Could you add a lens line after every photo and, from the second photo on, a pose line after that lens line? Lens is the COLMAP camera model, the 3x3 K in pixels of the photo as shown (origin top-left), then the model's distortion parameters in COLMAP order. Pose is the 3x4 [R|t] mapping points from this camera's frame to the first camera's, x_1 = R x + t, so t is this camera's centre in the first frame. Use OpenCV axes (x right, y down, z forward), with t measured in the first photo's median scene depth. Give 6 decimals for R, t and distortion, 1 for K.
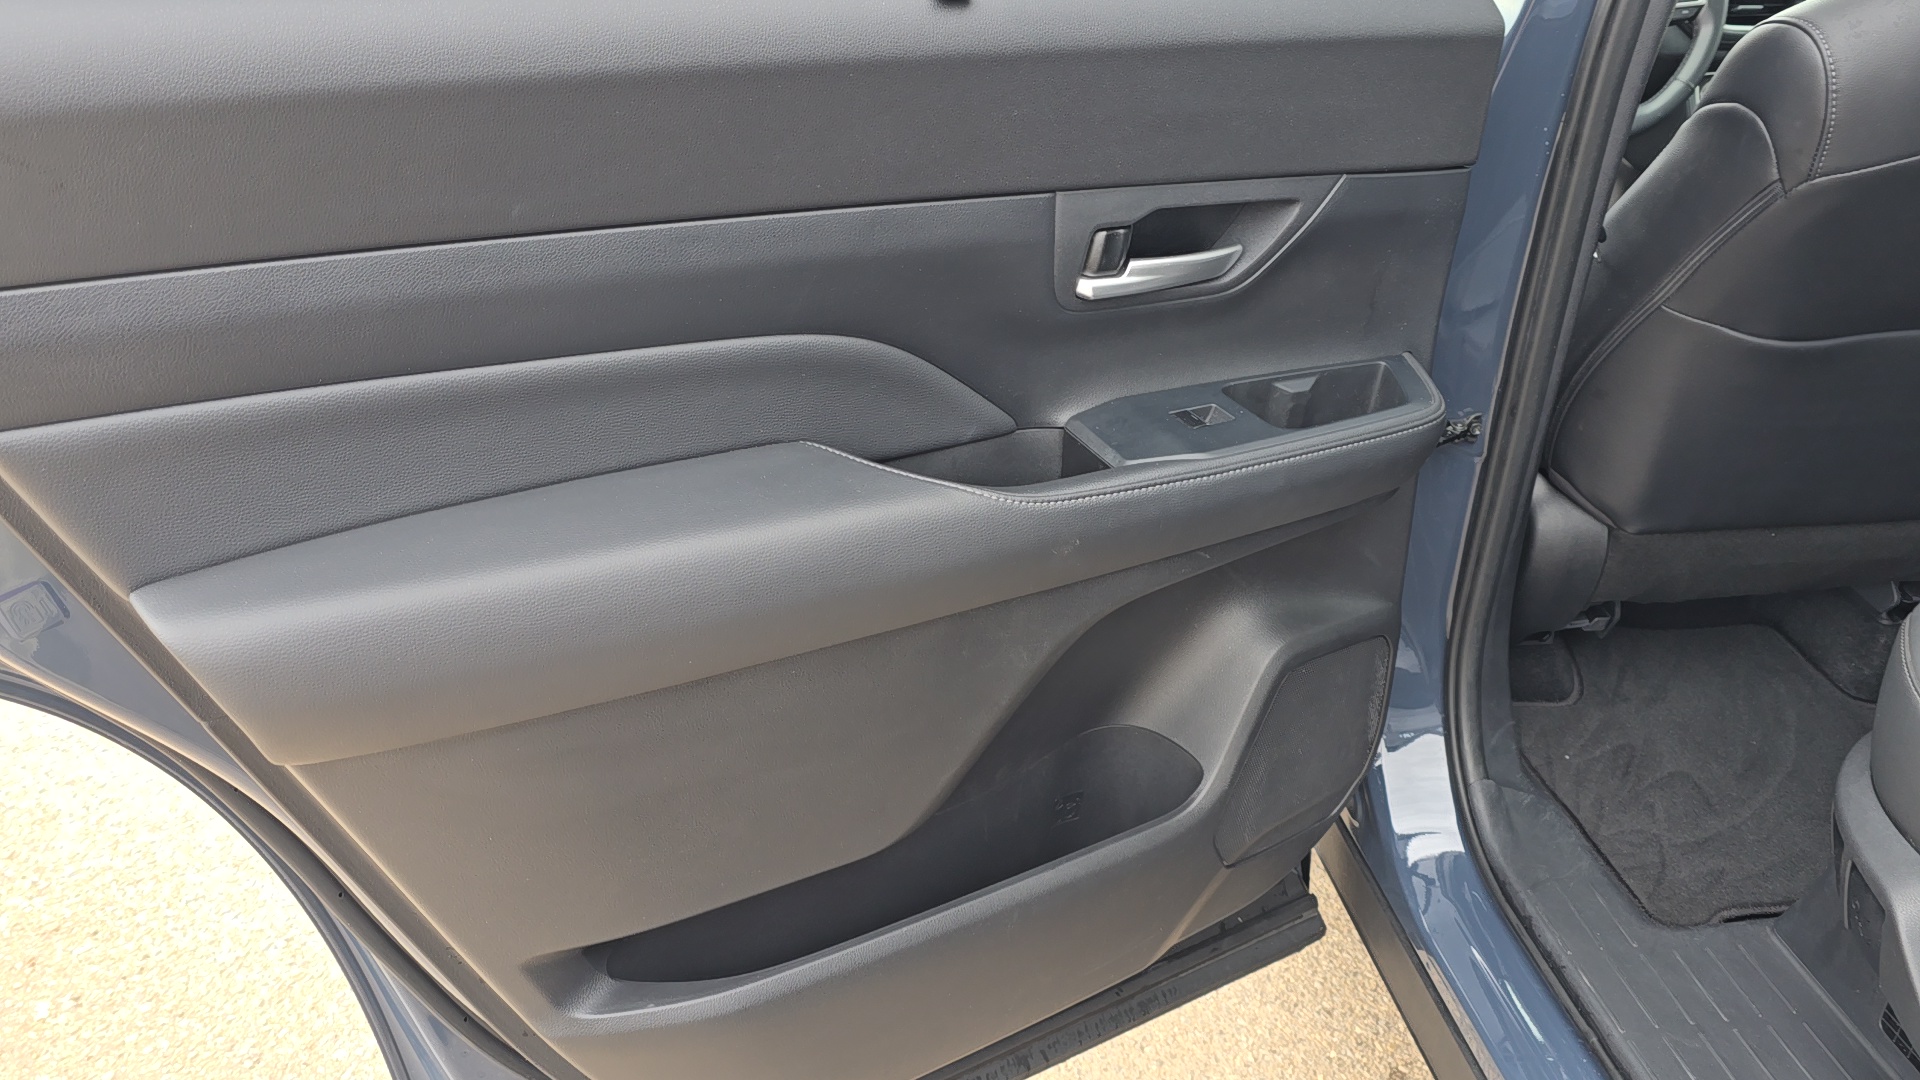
lens RADIAL K [[1608.2, 0, 962.7], [0, 1608.2, 533.7], [0, 0, 1]] dist [-0.013923, 0.012482]
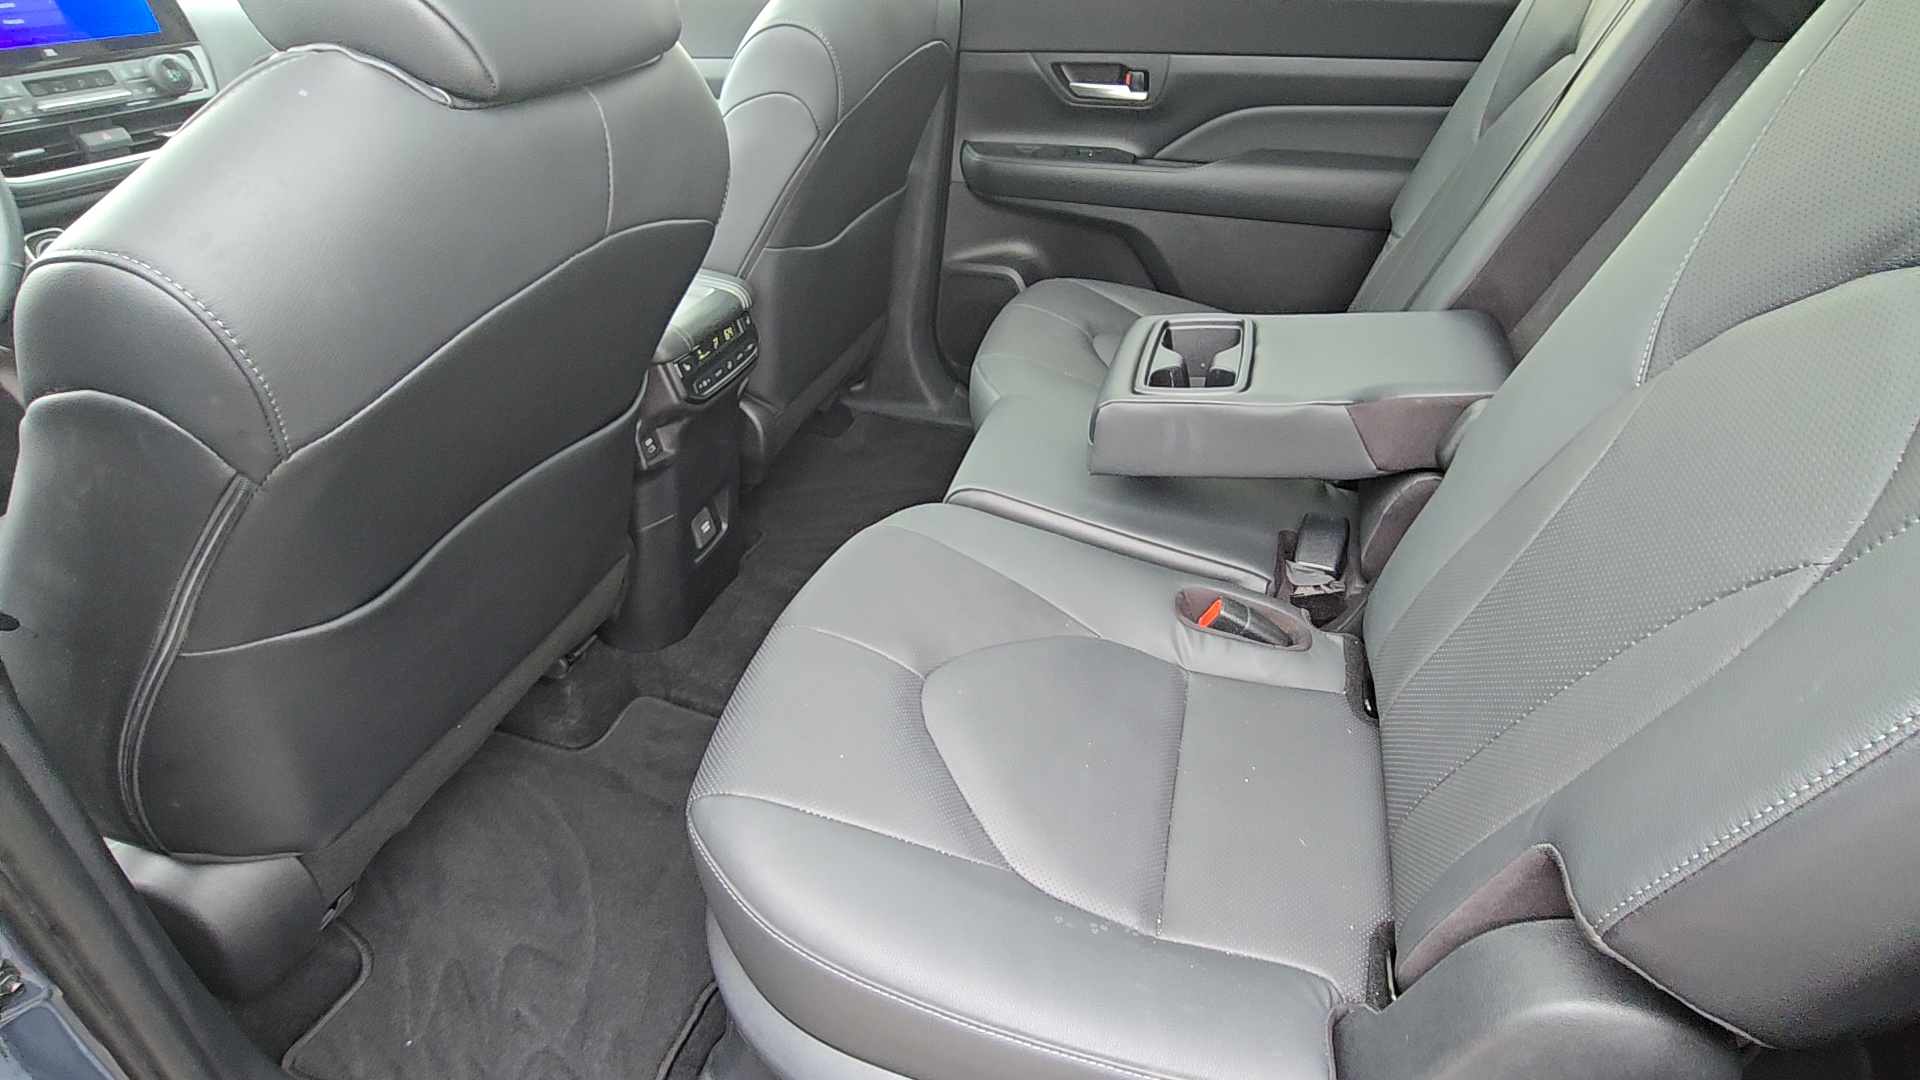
lens RADIAL K [[975.9, 0, 943.9], [0, 975.9, 540.5], [0, 0, 1]] dist [-0.001711, 0.004137]
pose [[0.414337, -0.513388, 0.751504, 0.241600], [0.410067, 0.842460, 0.349436, -0.169982], [-0.812508, 0.163383, 0.559586, 0.418041]]
